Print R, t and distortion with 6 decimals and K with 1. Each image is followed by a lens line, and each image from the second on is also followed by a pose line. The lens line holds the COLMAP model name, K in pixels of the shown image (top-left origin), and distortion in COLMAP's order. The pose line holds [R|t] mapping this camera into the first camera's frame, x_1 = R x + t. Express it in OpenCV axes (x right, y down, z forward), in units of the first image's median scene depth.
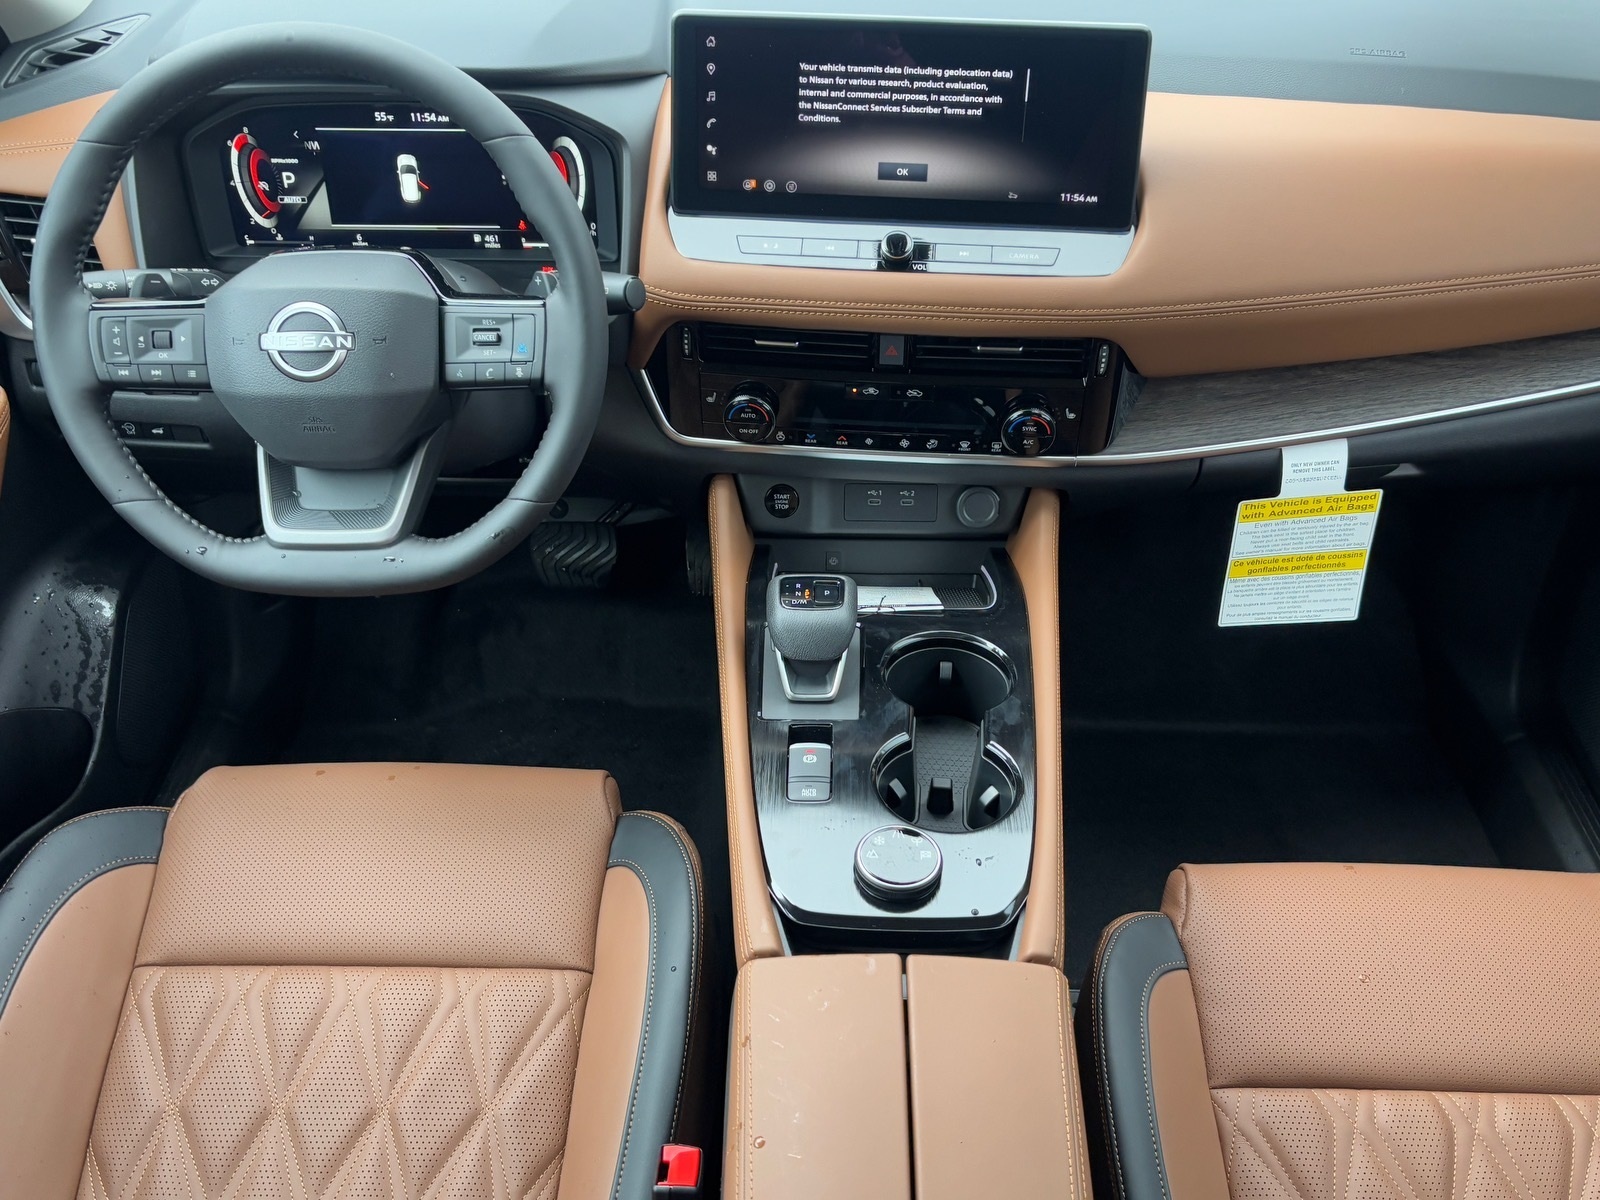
lens RADIAL K [[1470.2, 0, 798.8], [0, 1470.2, 614.7], [0, 0, 1]] dist [0.028353, -0.011299]
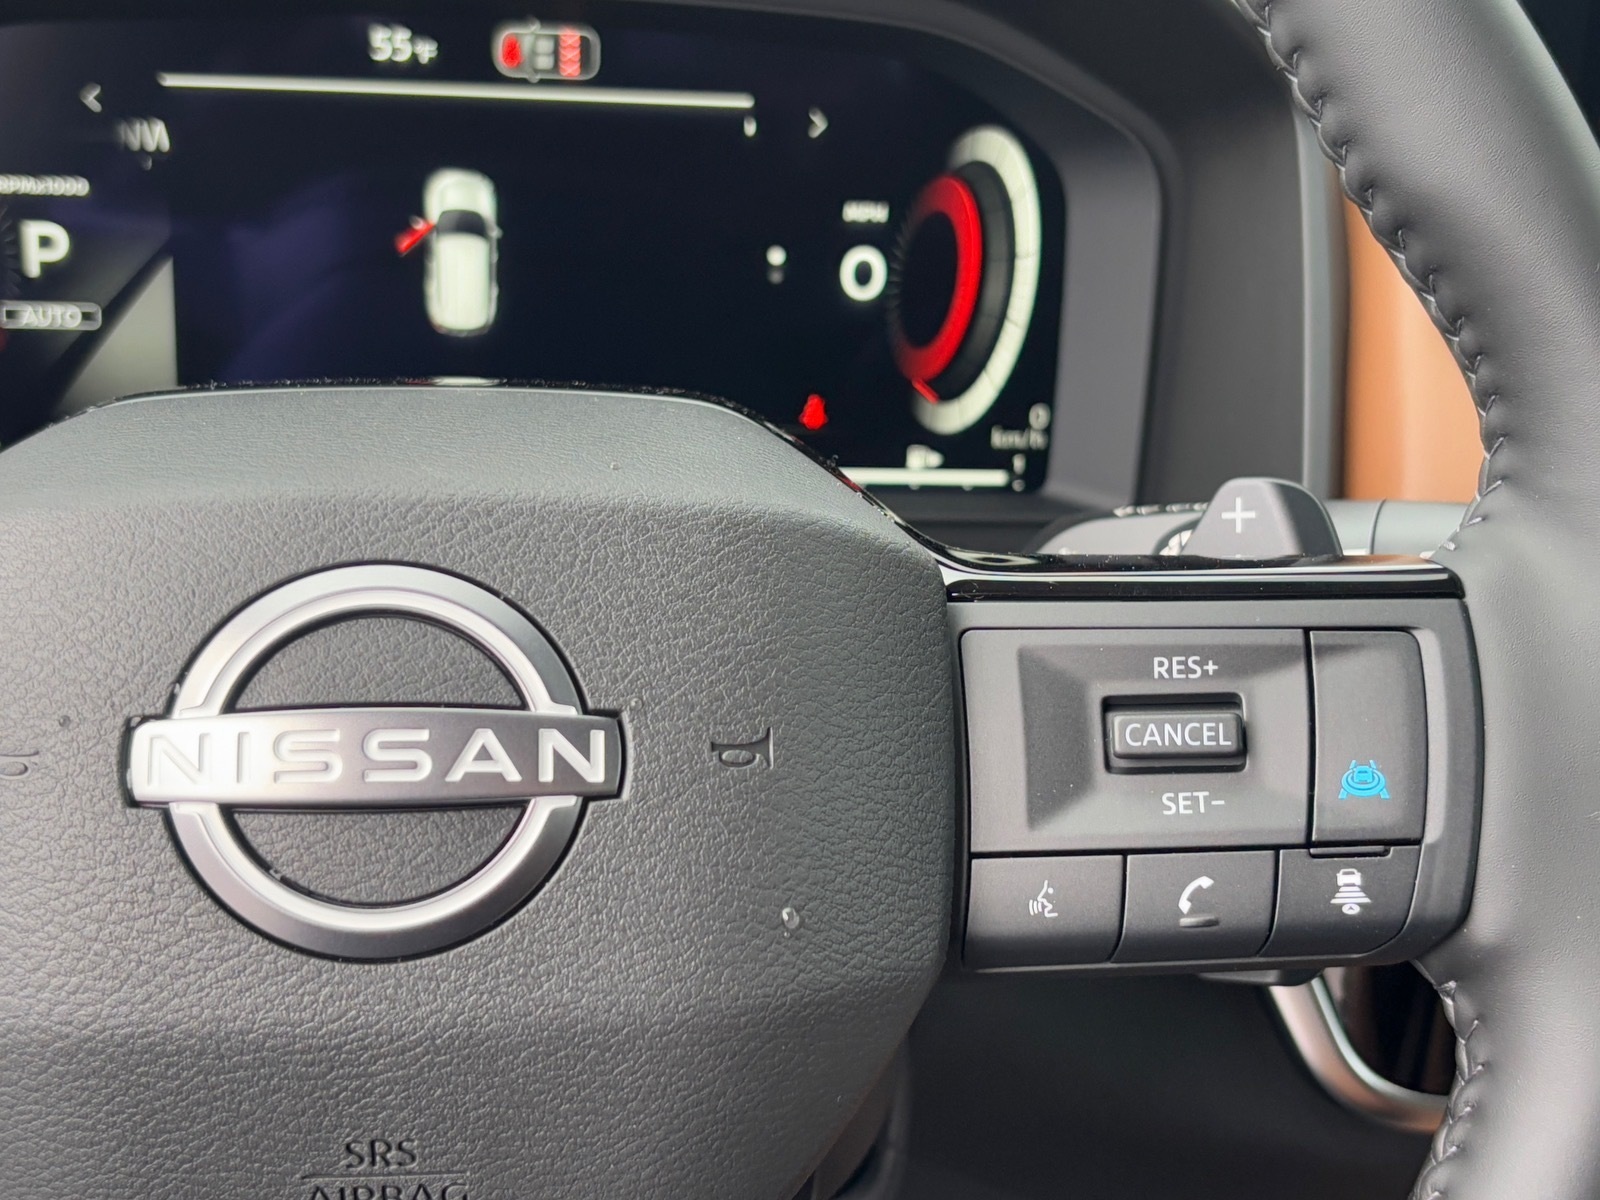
lens RADIAL K [[2255.2, 0, 840.8], [0, 2255.2, 639.8], [0, 0, 1]] dist [0.224349, -1.000271]
pose [[0.988940, 0.000713, 0.148311, -0.277398], [0.037348, 0.966566, -0.253685, -0.105670], [-0.143534, 0.256418, 0.955849, 0.609782]]
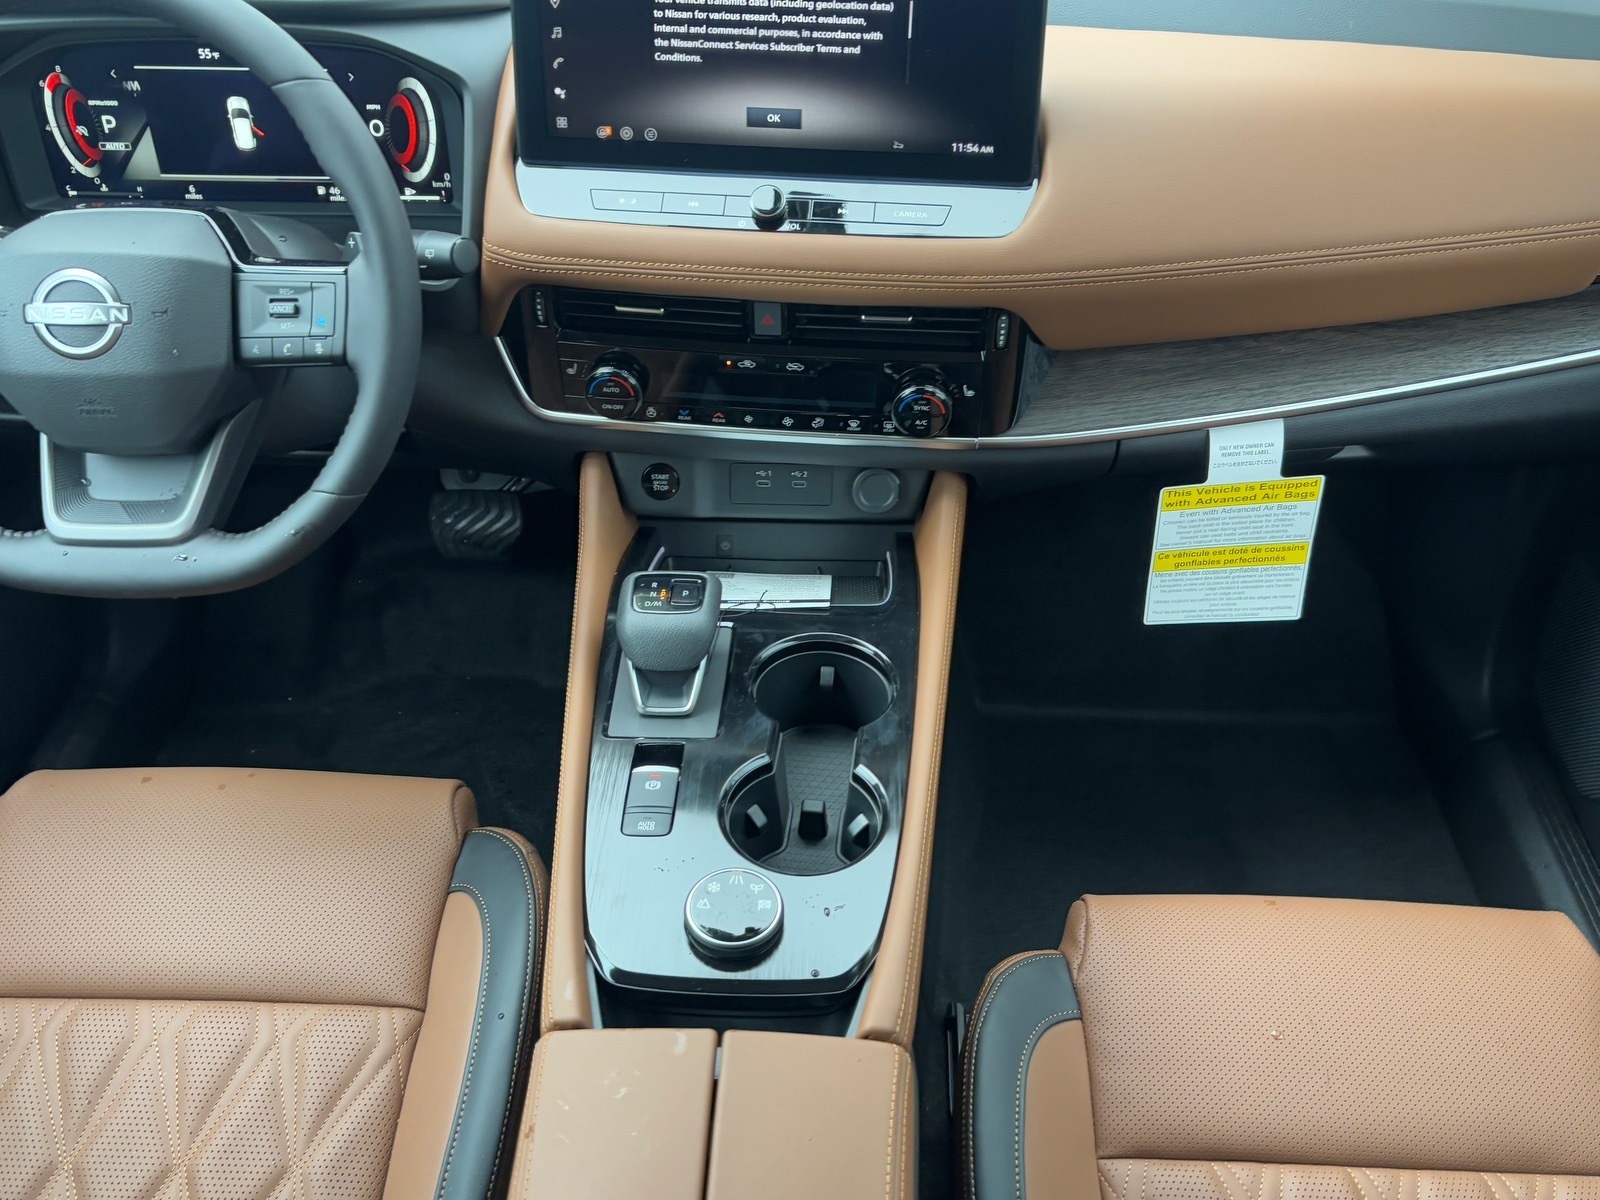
lens RADIAL K [[1477.5, 0, 786.3], [0, 1477.5, 590.8], [0, 0, 1]] dist [0.016472, 0.012377]
pose [[0.999703, 0.007786, -0.023093, 0.099313], [-0.007125, 0.999566, 0.028578, -0.041672], [0.023306, -0.028405, 0.999325, 0.102363]]
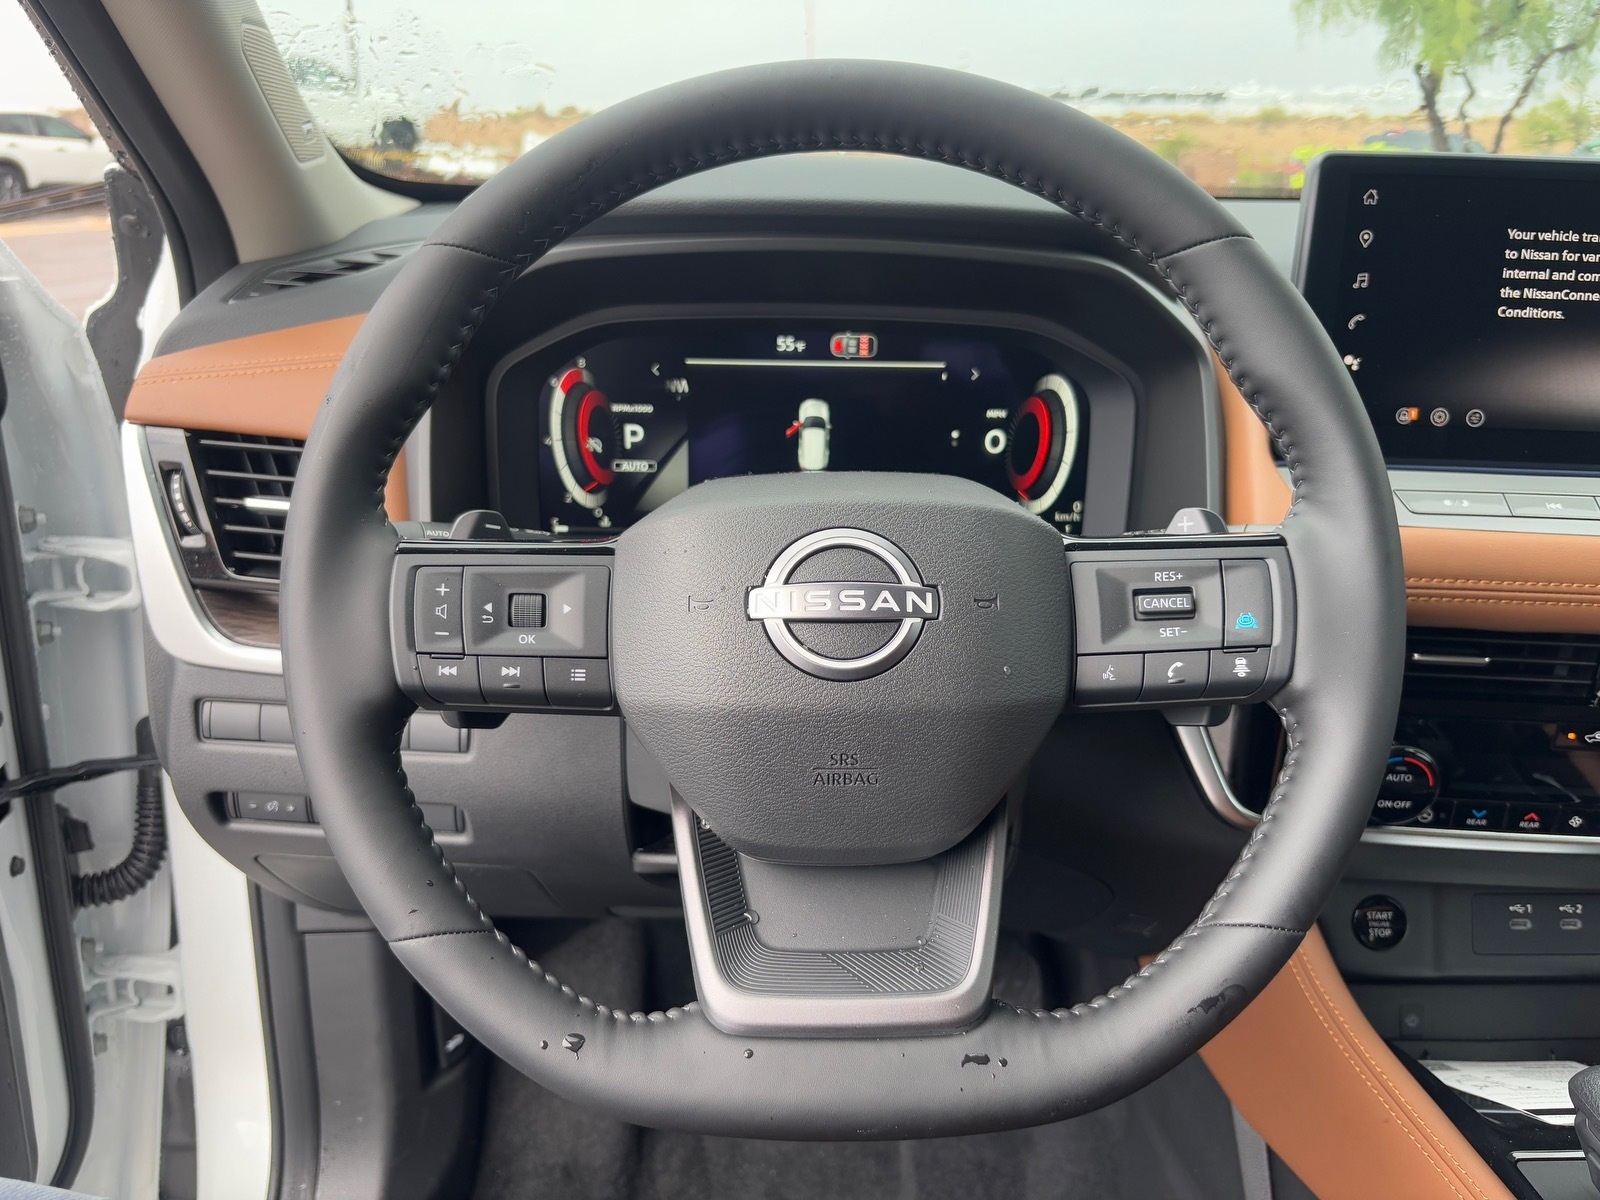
lens RADIAL K [[1232.7, 0, 797.1], [0, 1232.7, 607.4], [0, 0, 1]] dist [0.052476, -0.089074]
pose [[0.998913, 0.006473, 0.046158, -0.321677], [0.008557, 0.948010, -0.318126, -0.044846], [-0.045818, 0.318176, 0.946924, 0.531531]]
